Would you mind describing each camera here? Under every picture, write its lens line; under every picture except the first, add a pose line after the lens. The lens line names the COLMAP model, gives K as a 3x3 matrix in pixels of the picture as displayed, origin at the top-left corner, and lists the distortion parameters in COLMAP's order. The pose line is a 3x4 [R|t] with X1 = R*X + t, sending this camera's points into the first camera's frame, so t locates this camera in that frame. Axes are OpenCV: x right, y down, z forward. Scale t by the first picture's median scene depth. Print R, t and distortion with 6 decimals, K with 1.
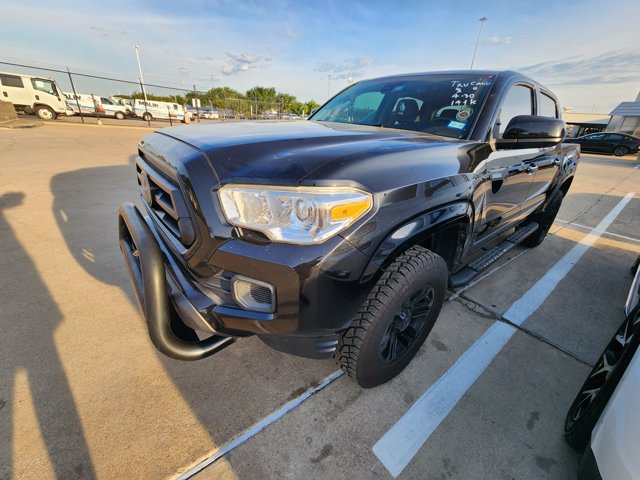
lens RADIAL K [[261.0, 0, 327.5], [0, 261.0, 242.7], [0, 0, 1]] dist [-0.000244, 0.000338]
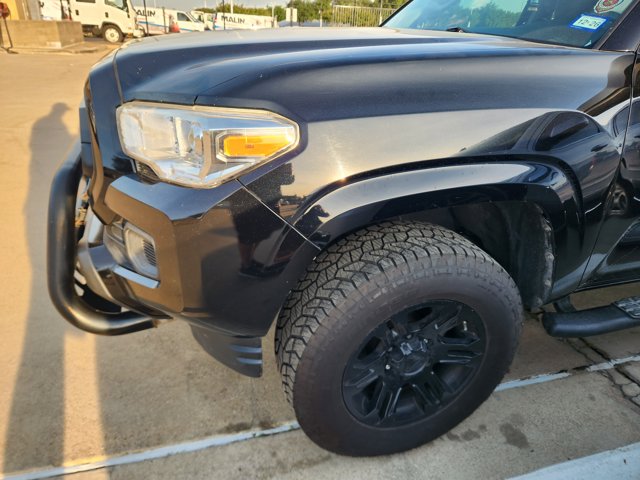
lens RADIAL K [[438.7, 0, 320.0], [0, 438.7, 240.0], [0, 0, 1]] dist [0.009268, -0.000061]
pose [[0.929403, 0.139365, -0.341743, 0.307076], [-0.143522, 0.989559, 0.013224, 0.038701], [0.340018, 0.036757, 0.939700, -0.004282]]
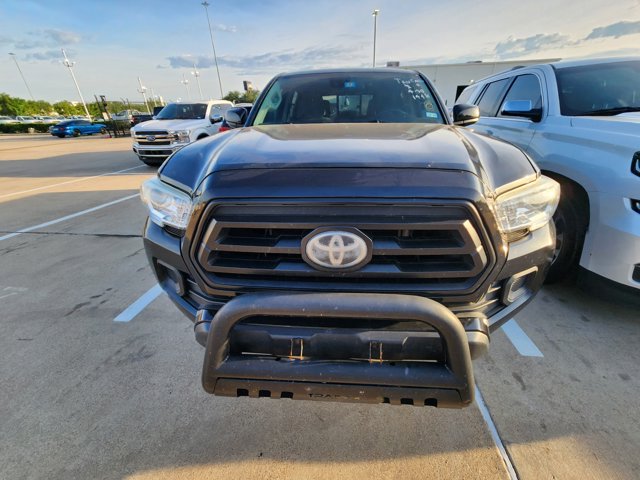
lens RADIAL K [[257.6, 0, 345.9], [0, 257.6, 240.1], [0, 0, 1]] dist [0.000762, 0.000142]
pose [[0.690369, -0.380659, 0.615215, -0.789641], [0.362167, 0.917999, 0.161595, -0.235538], [-0.626279, 0.111250, 0.771620, 0.341450]]
